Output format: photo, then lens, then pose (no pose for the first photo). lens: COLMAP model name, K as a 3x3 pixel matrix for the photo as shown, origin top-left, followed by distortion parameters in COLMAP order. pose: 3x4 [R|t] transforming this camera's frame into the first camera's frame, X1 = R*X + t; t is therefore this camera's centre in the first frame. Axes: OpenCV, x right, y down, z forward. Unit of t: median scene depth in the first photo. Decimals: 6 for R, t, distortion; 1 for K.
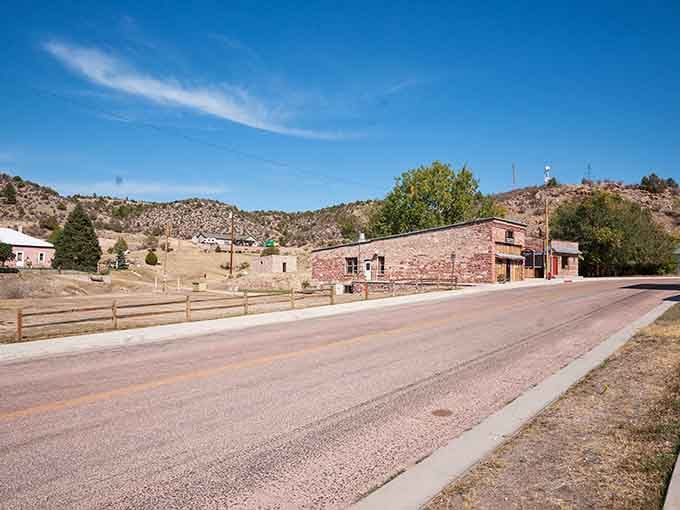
lens RADIAL K [[736.4, 0, 340.0], [0, 736.4, 255.0], [0, 0, 1]] dist [0.004080, 0.003249]
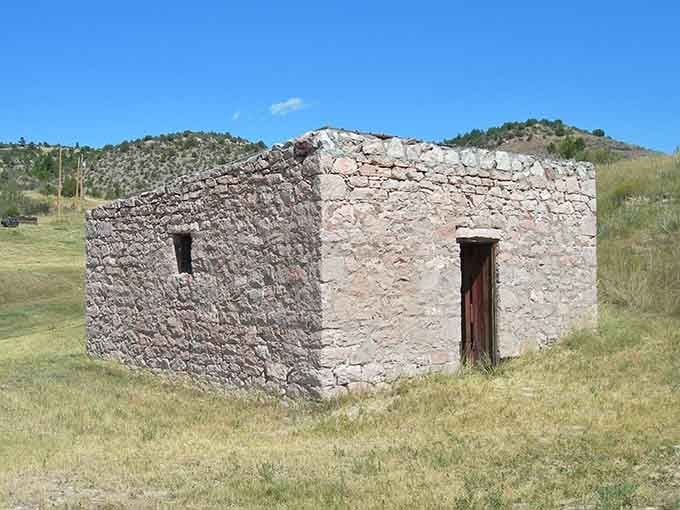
lens RADIAL K [[736.4, 0, 340.0], [0, 736.4, 255.0], [0, 0, 1]] dist [0.004080, 0.003249]
pose [[0.995494, -0.026026, -0.091184, -0.045721], [0.027274, 0.999550, 0.012471, 0.005858], [0.090818, -0.014901, 0.995756, 0.505945]]
